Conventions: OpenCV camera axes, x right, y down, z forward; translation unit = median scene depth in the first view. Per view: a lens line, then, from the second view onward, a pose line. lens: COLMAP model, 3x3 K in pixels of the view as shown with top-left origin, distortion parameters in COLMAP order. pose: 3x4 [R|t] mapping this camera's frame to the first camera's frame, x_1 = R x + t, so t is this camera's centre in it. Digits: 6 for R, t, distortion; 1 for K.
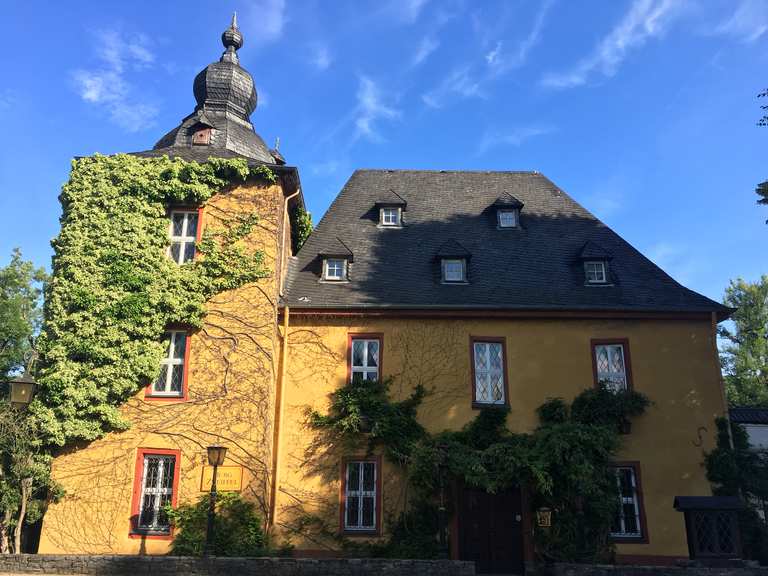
lens RADIAL K [[643.6, 0, 384.0], [0, 643.6, 288.0], [0, 0, 1]] dist [0.050069, -0.014176]
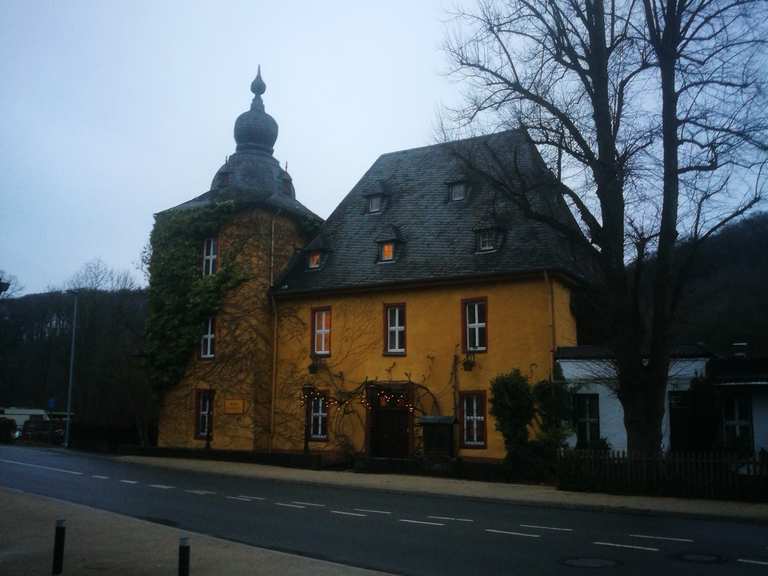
lens RADIAL K [[793.4, 0, 384.0], [0, 793.4, 288.0], [0, 0, 1]] dist [0.148930, -0.007367]
pose [[0.853550, -0.082207, -0.514484, 1.099939], [0.159552, 0.981274, 0.107911, -0.154539], [0.495979, -0.174195, 0.850683, -0.473648]]
